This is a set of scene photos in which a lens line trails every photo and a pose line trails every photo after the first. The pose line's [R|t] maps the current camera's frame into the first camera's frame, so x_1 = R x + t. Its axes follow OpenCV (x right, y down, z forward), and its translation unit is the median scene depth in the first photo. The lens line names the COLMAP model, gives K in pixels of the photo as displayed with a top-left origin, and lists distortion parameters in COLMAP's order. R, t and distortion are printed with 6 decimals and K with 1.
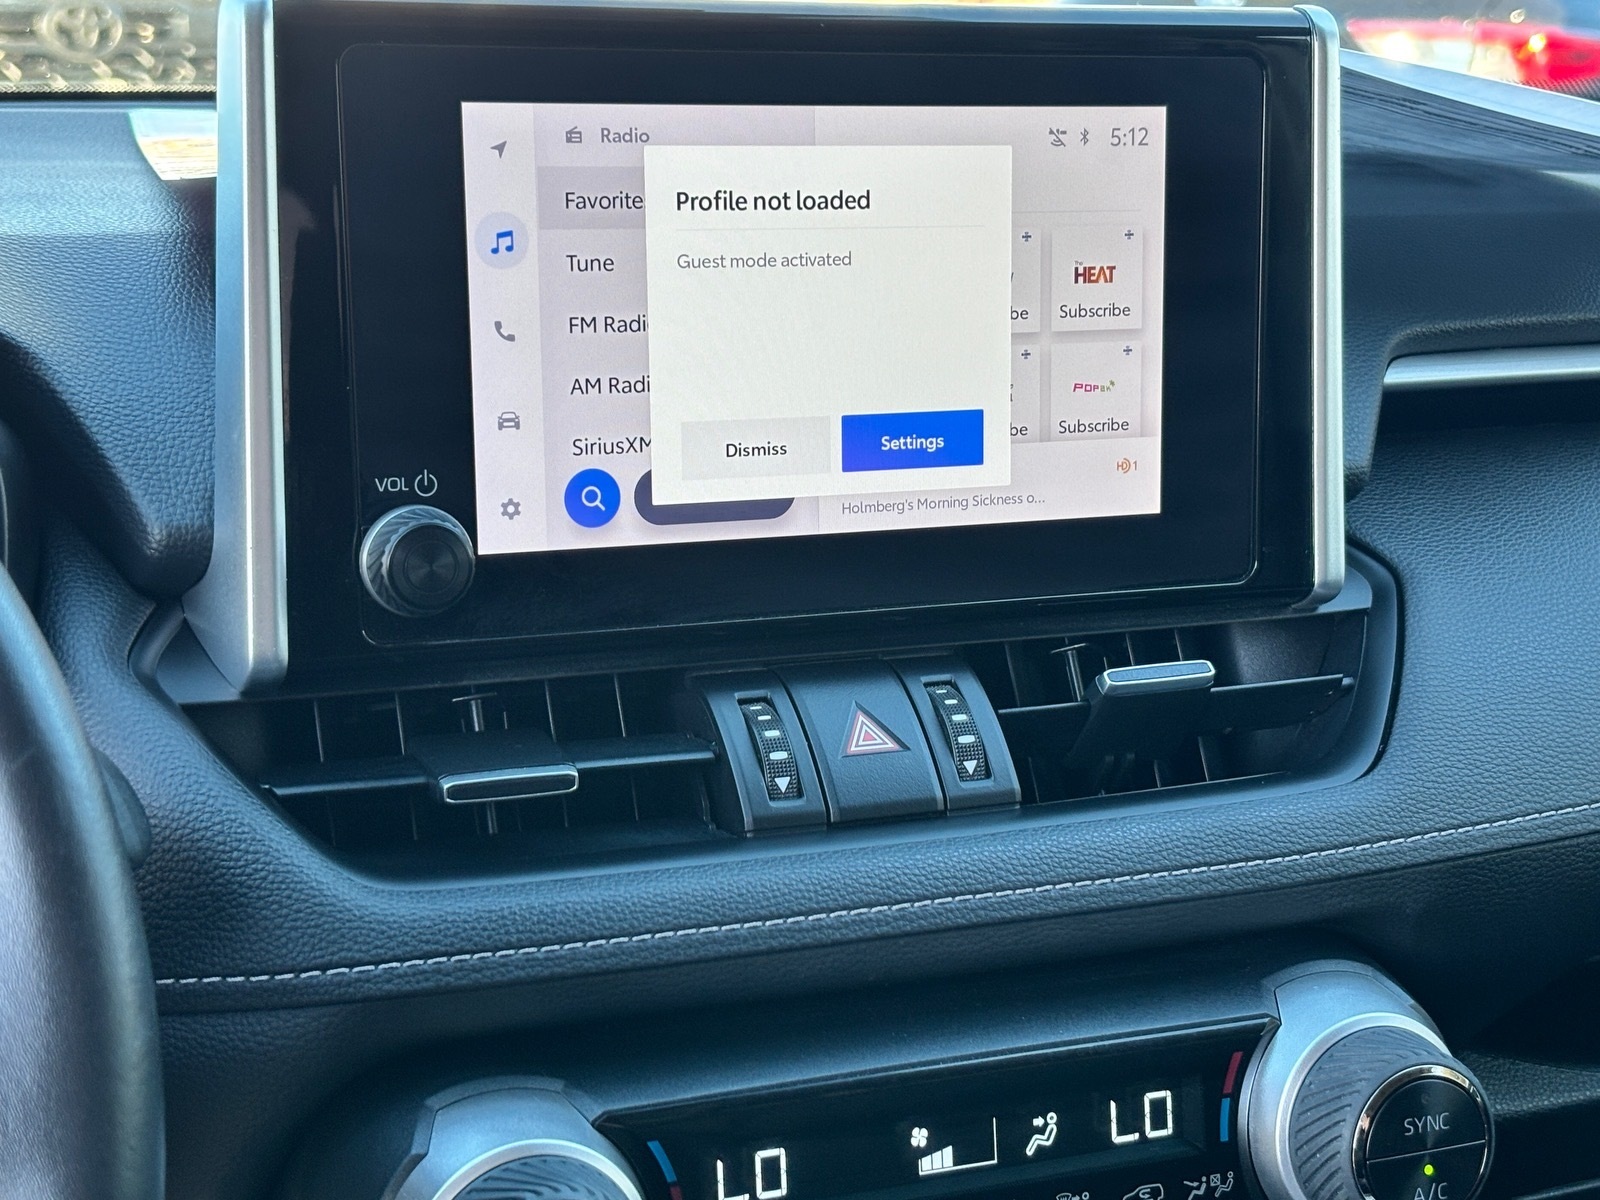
lens RADIAL K [[2594.6, 0, 802.8], [0, 2594.6, 642.8], [0, 0, 1]] dist [0.113642, 0.000000]
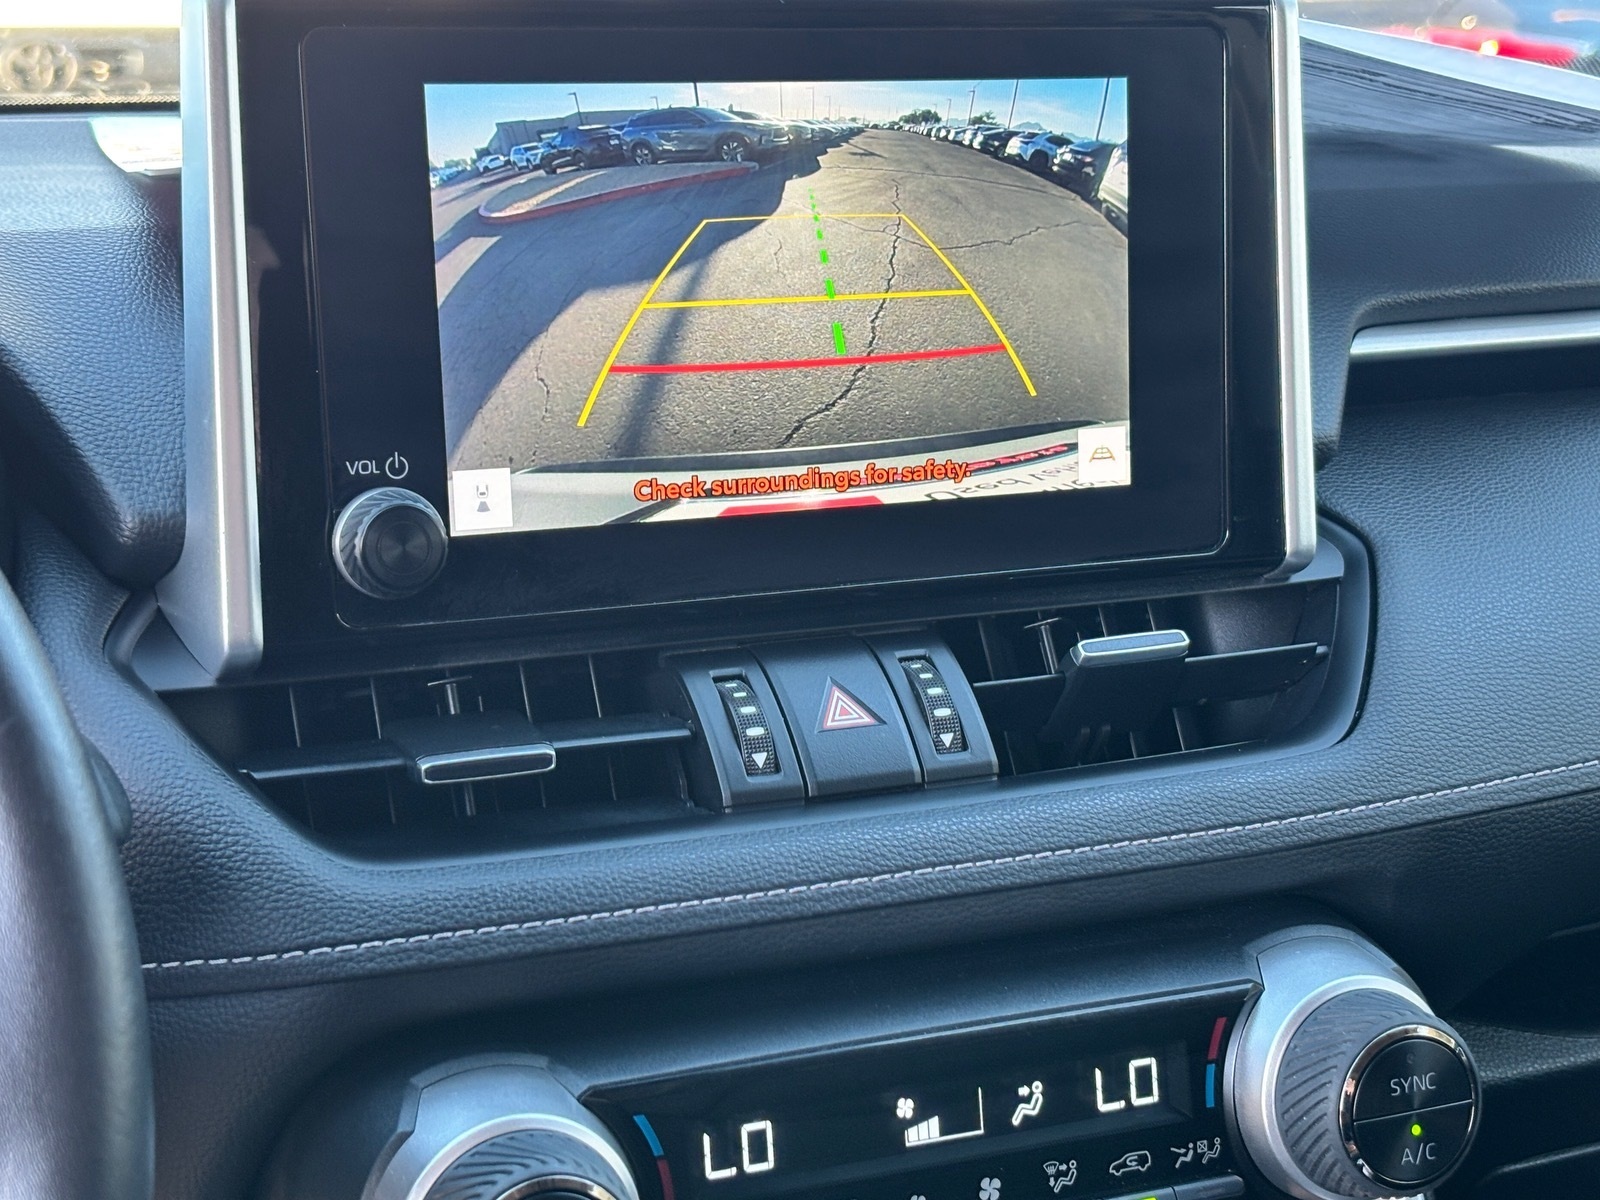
lens RADIAL K [[2594.6, 0, 765.8], [0, 2594.6, 645.9], [0, 0, 1]] dist [0.113642, 0.000000]
pose [[0.999733, -0.023091, -0.000985, -0.003459], [0.023081, 0.999690, -0.009379, 0.020089], [0.001201, 0.009354, 0.999956, 0.000140]]
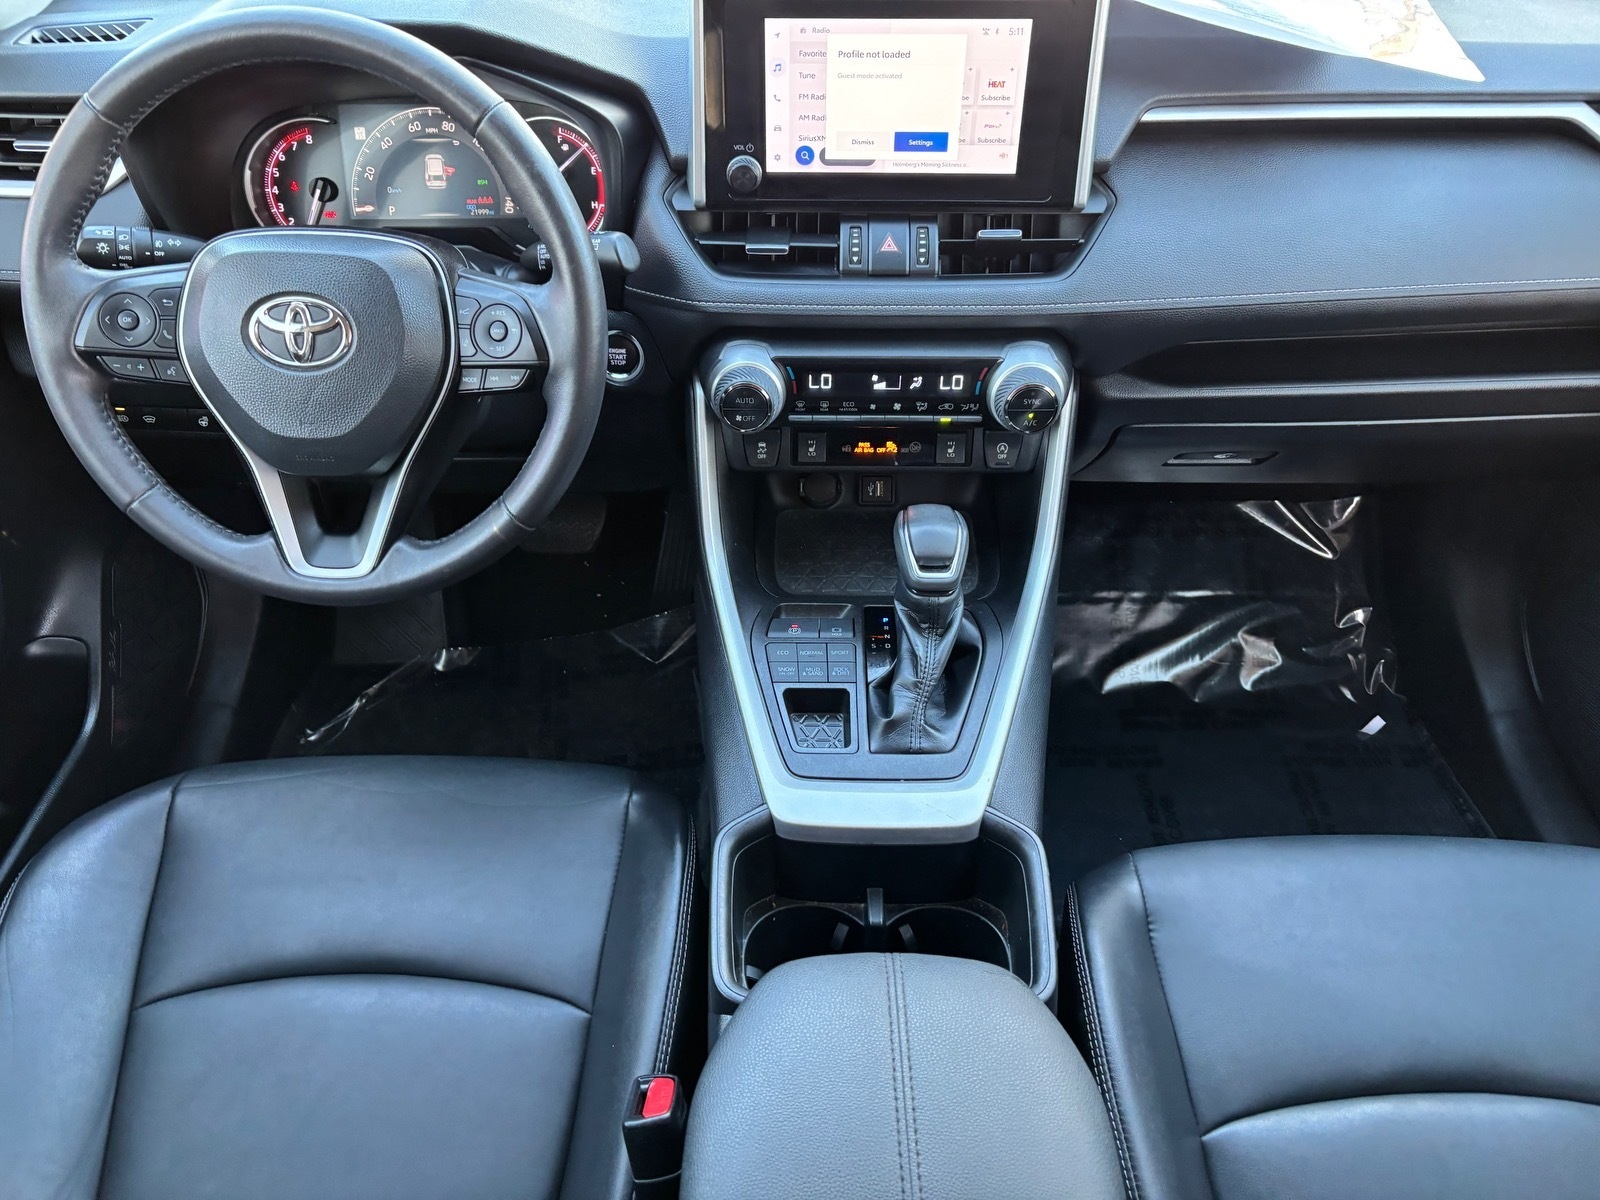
lens RADIAL K [[1228.1, 0, 790.8], [0, 1228.1, 616.1], [0, 0, 1]] dist [0.033056, -0.044079]
pose [[0.915256, 0.248446, -0.317143, 0.499160], [-0.074959, 0.878479, 0.471864, -0.262813], [0.395837, -0.408103, 0.822657, -0.430254]]
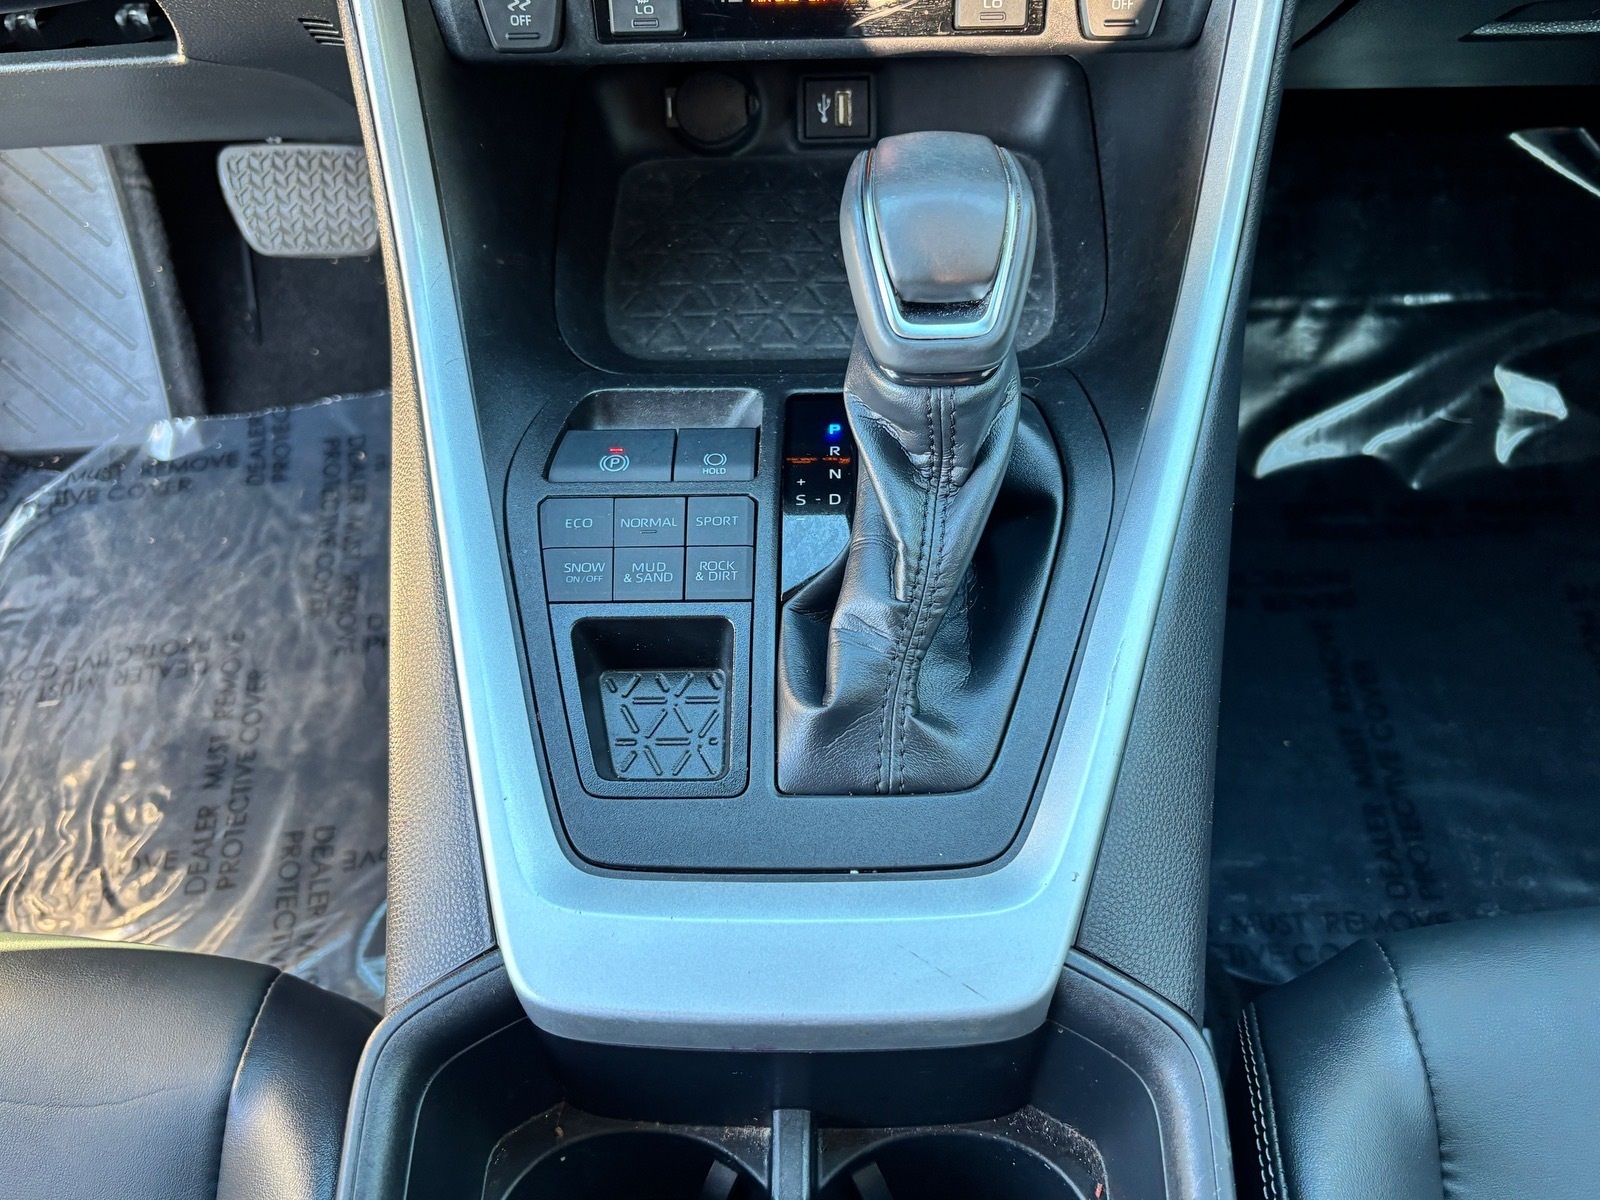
lens RADIAL K [[1352.9, 0, 793.4], [0, 1352.9, 618.4], [0, 0, 1]] dist [0.005882, -0.009691]
pose [[0.912718, 0.299185, -0.278271, 0.326116], [-0.042385, 0.746705, 0.663804, 0.068866], [0.406387, -0.594071, 0.694212, 0.336384]]
